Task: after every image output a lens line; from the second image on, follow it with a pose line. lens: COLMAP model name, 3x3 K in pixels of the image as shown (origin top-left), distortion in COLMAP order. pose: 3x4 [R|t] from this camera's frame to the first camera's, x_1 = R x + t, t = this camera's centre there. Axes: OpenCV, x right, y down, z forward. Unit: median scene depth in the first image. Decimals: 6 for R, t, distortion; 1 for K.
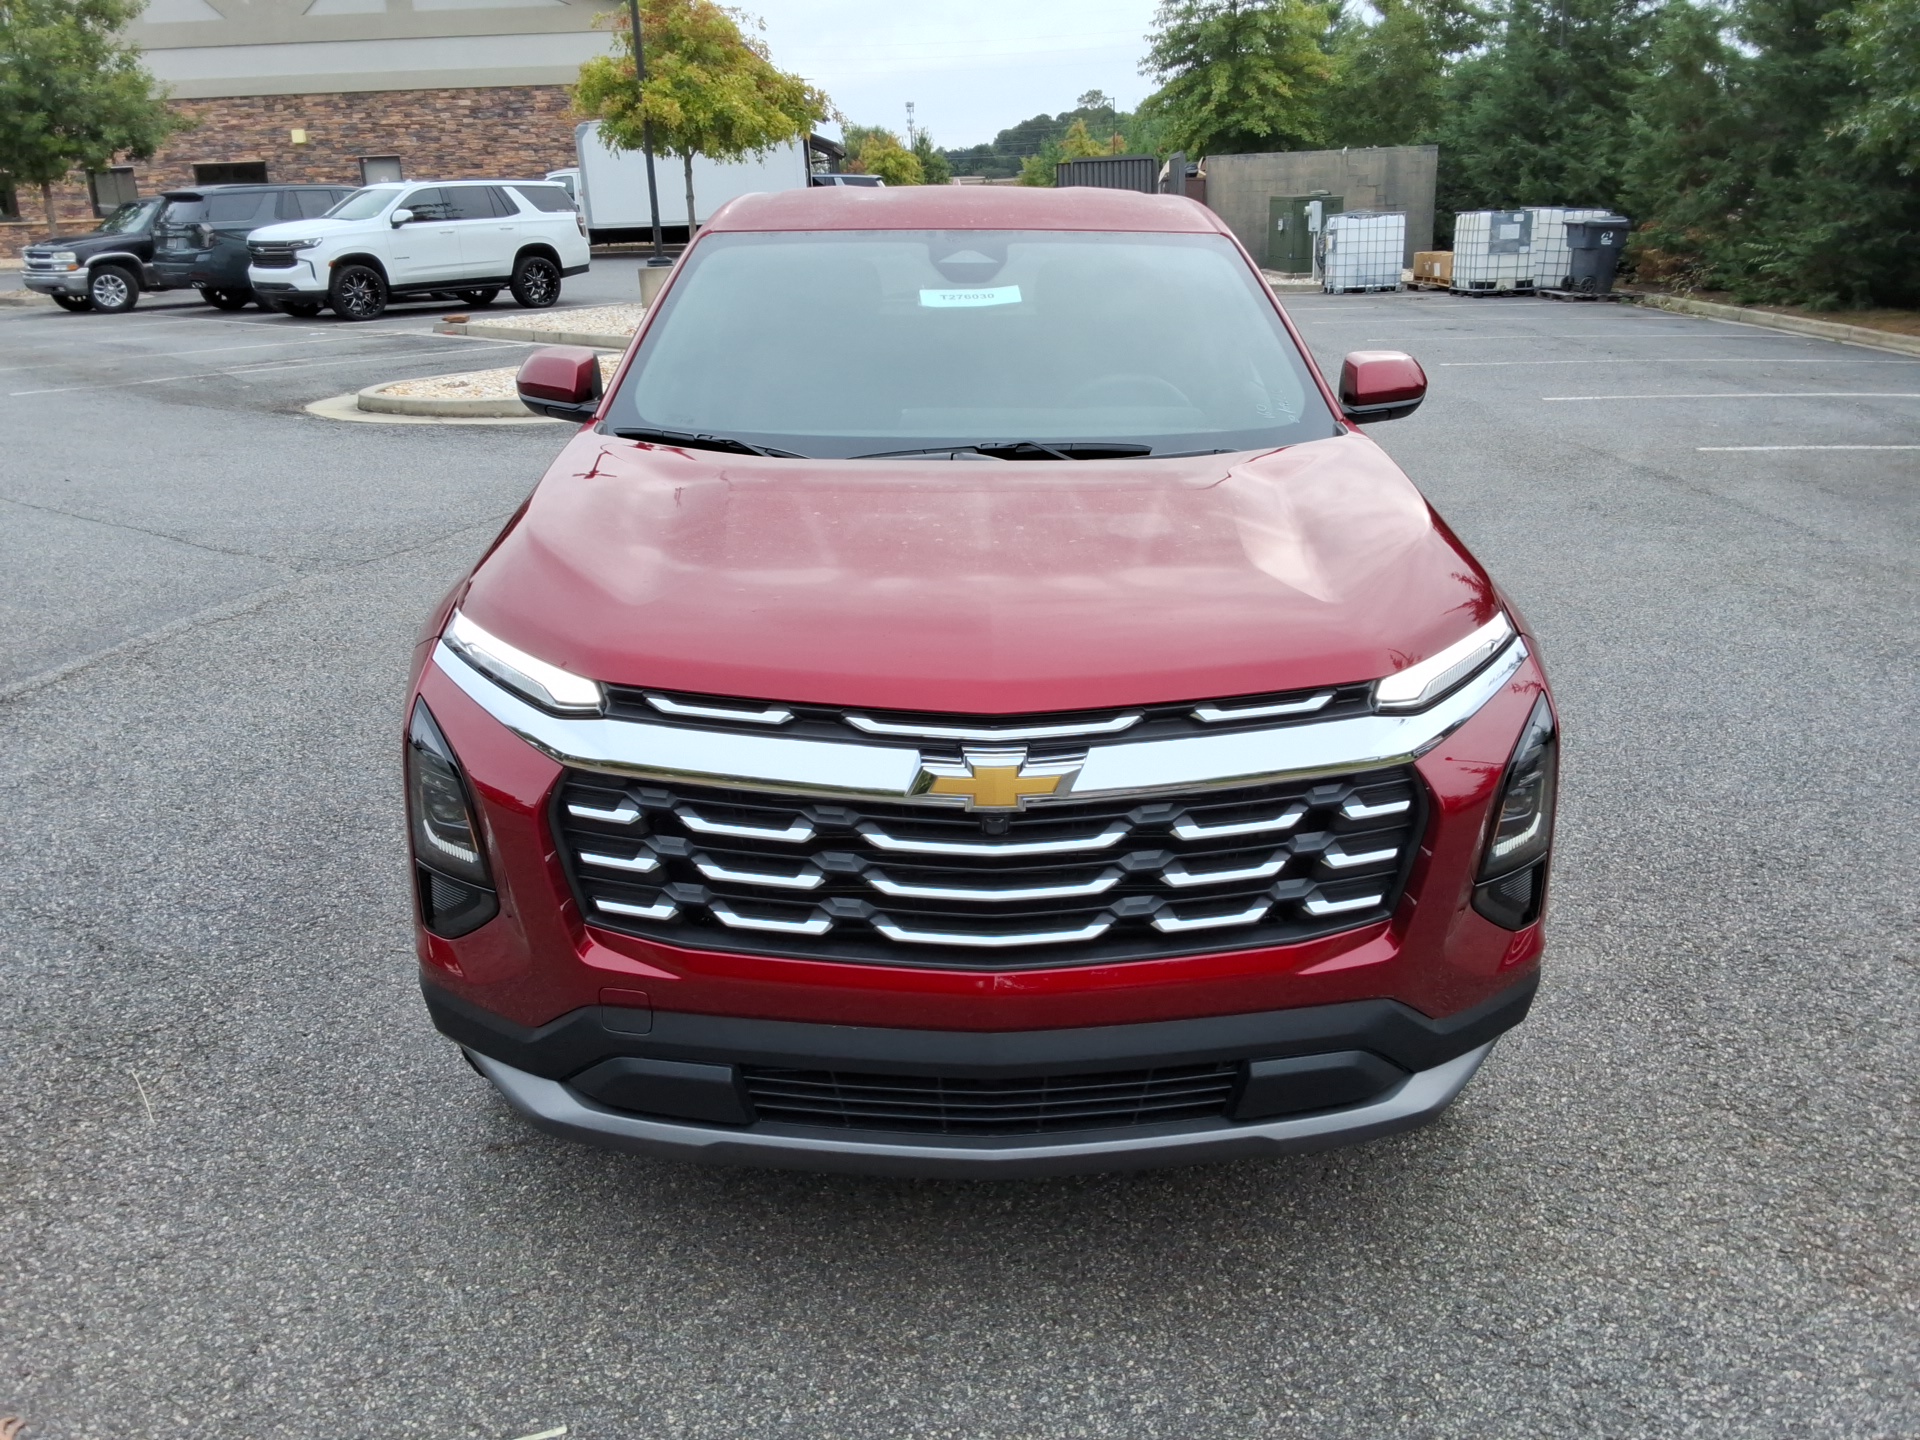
lens RADIAL K [[1544.1, 0, 979.1], [0, 1544.1, 704.0], [0, 0, 1]] dist [0.106143, -0.165346]
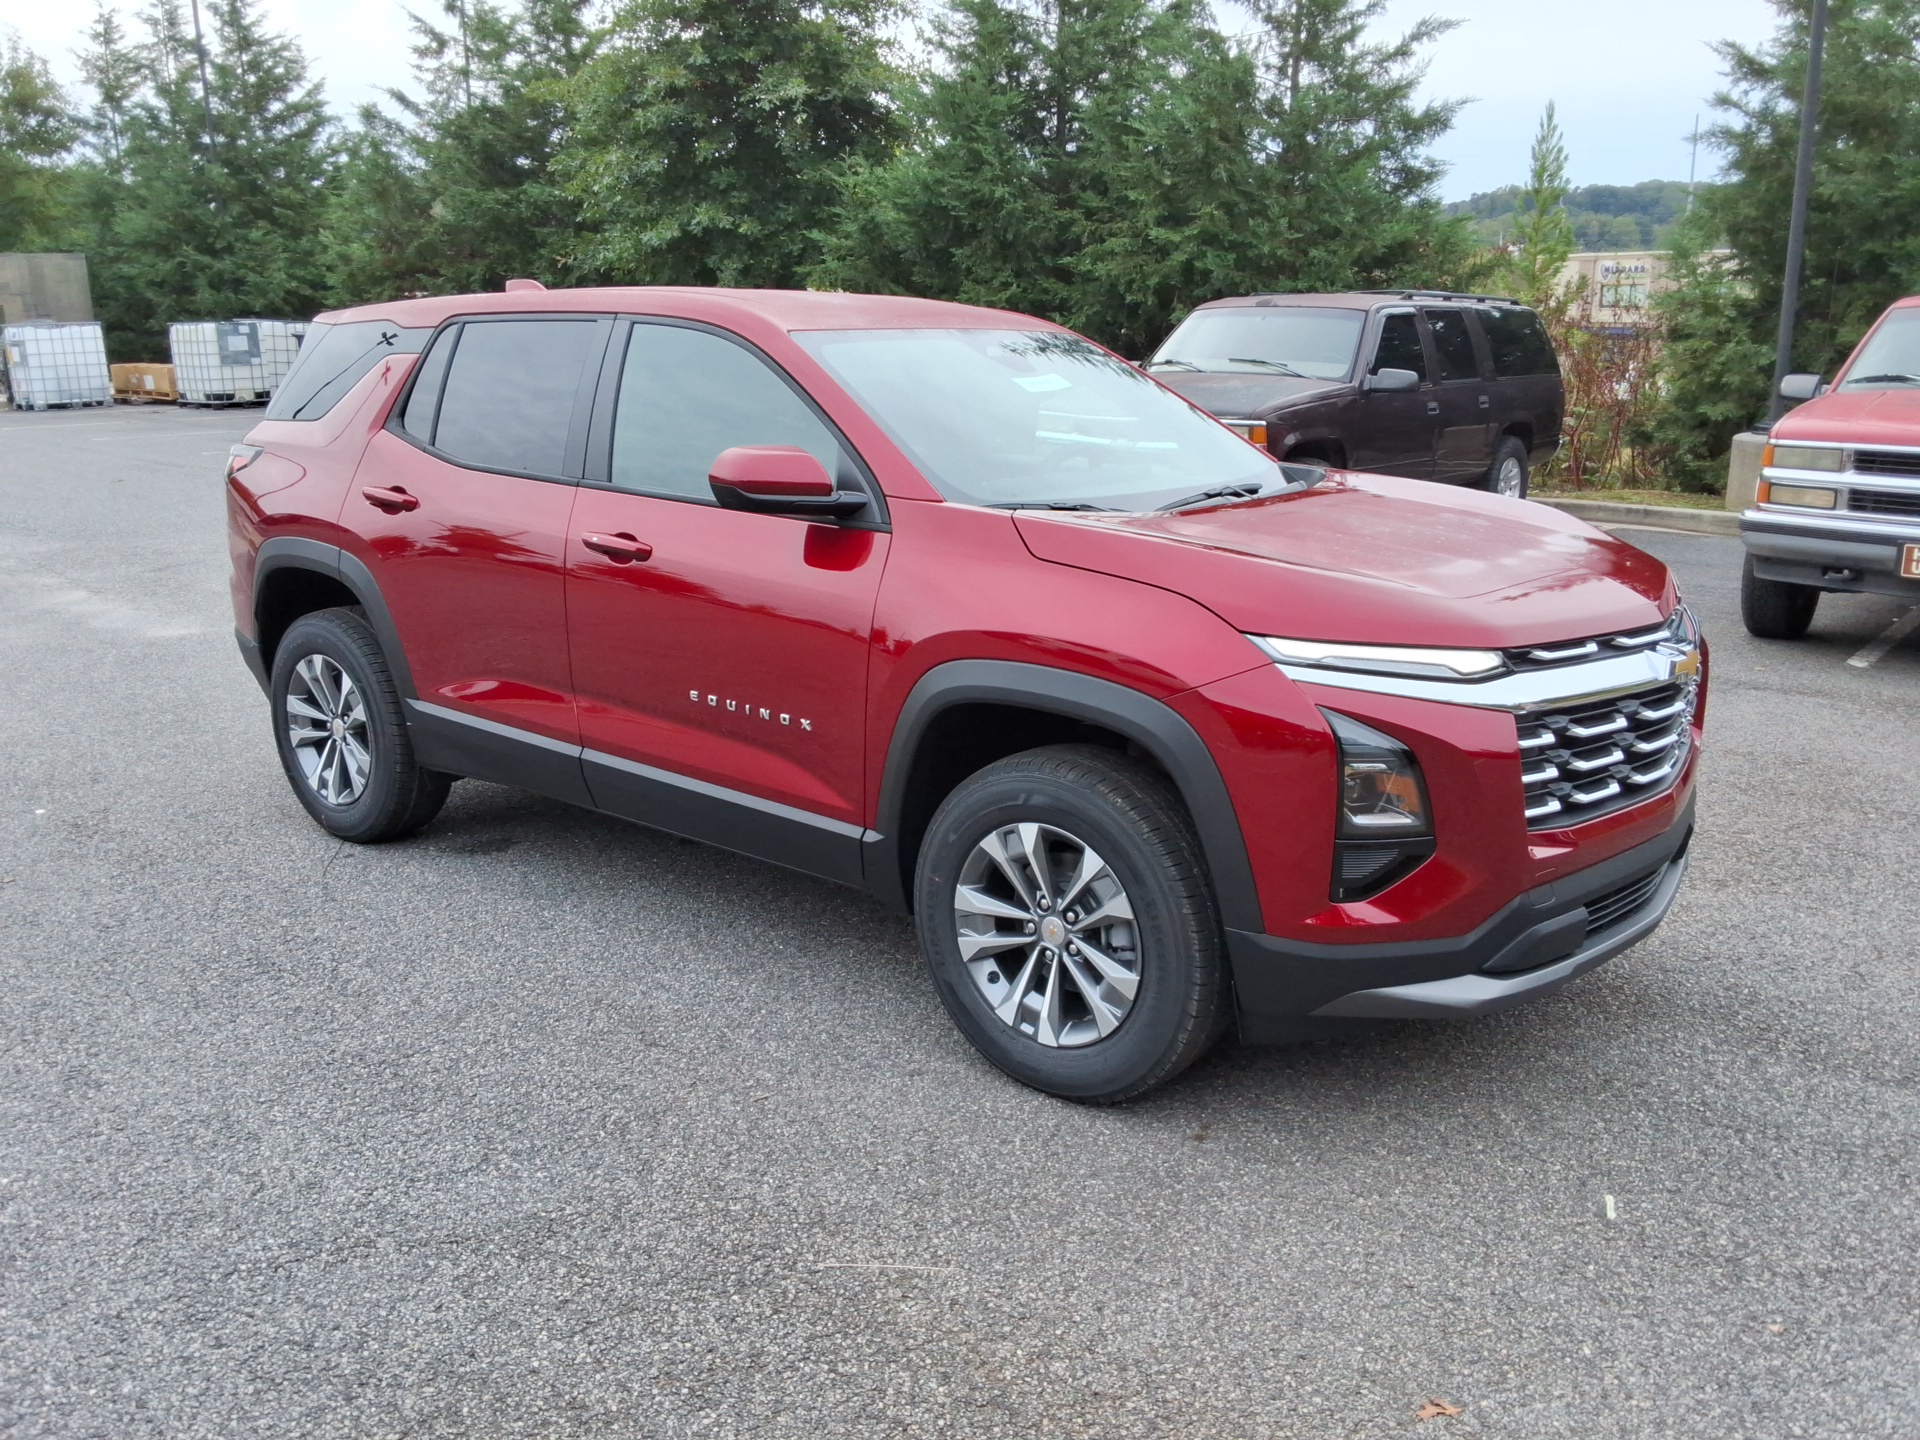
lens RADIAL K [[1544.1, 0, 979.1], [0, 1544.1, 704.0], [0, 0, 1]] dist [0.106143, -0.165346]
pose [[0.640820, -0.175183, 0.747436, -0.137170], [0.225775, 0.973564, 0.034613, -0.010349], [-0.733741, 0.146572, 0.663431, 0.039480]]
